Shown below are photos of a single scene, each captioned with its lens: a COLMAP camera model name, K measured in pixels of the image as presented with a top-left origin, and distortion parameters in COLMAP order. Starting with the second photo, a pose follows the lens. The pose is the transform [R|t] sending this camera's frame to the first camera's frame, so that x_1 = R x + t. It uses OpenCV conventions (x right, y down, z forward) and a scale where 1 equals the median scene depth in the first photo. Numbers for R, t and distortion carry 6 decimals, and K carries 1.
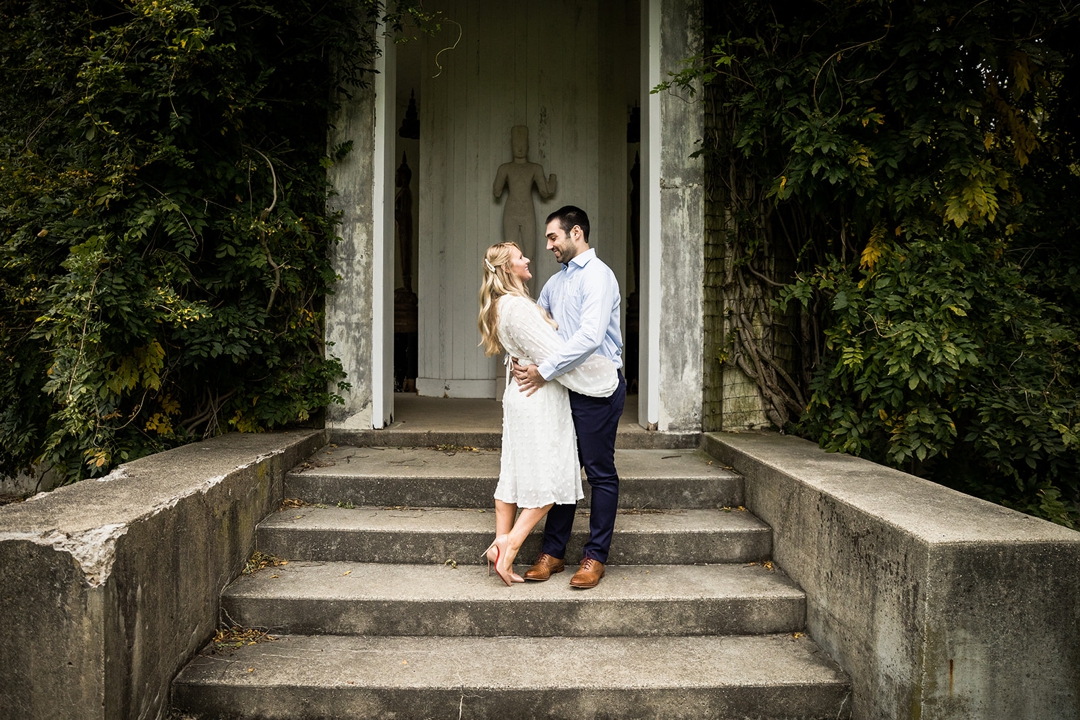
lens RADIAL K [[720.3, 0, 570.7], [0, 720.3, 388.1], [0, 0, 1]] dist [-0.044131, 0.017643]
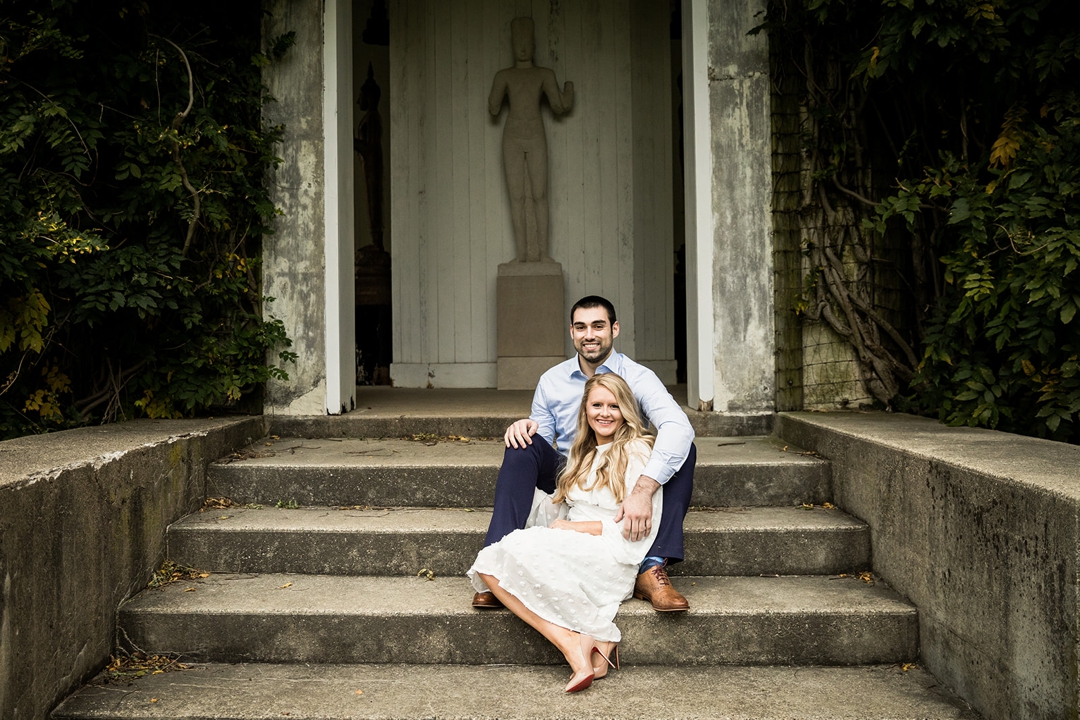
lens RADIAL K [[994.7, 0, 537.2], [0, 994.7, 360.3], [0, 0, 1]] dist [0.019465, 0.000000]
pose [[0.997079, -0.021923, -0.073165, 0.024423], [0.018947, 0.998974, -0.041128, 0.060267], [0.073992, 0.039622, 0.996471, -0.021641]]
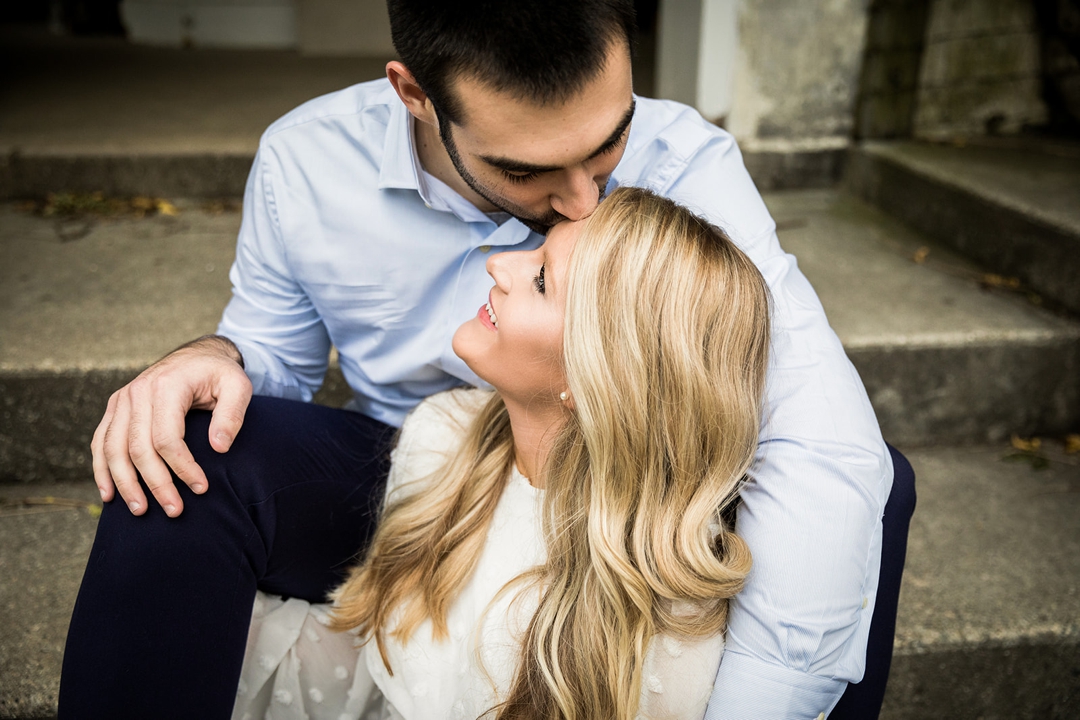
lens RADIAL K [[1089.1, 0, 533.6], [0, 1089.1, 360.9], [0, 0, 1]] dist [0.005487, 0.000000]
pose [[0.998837, -0.018462, 0.044542, 0.008615], [0.004690, 0.956610, 0.291332, 0.012374], [-0.047988, -0.290784, 0.955584, 0.639081]]
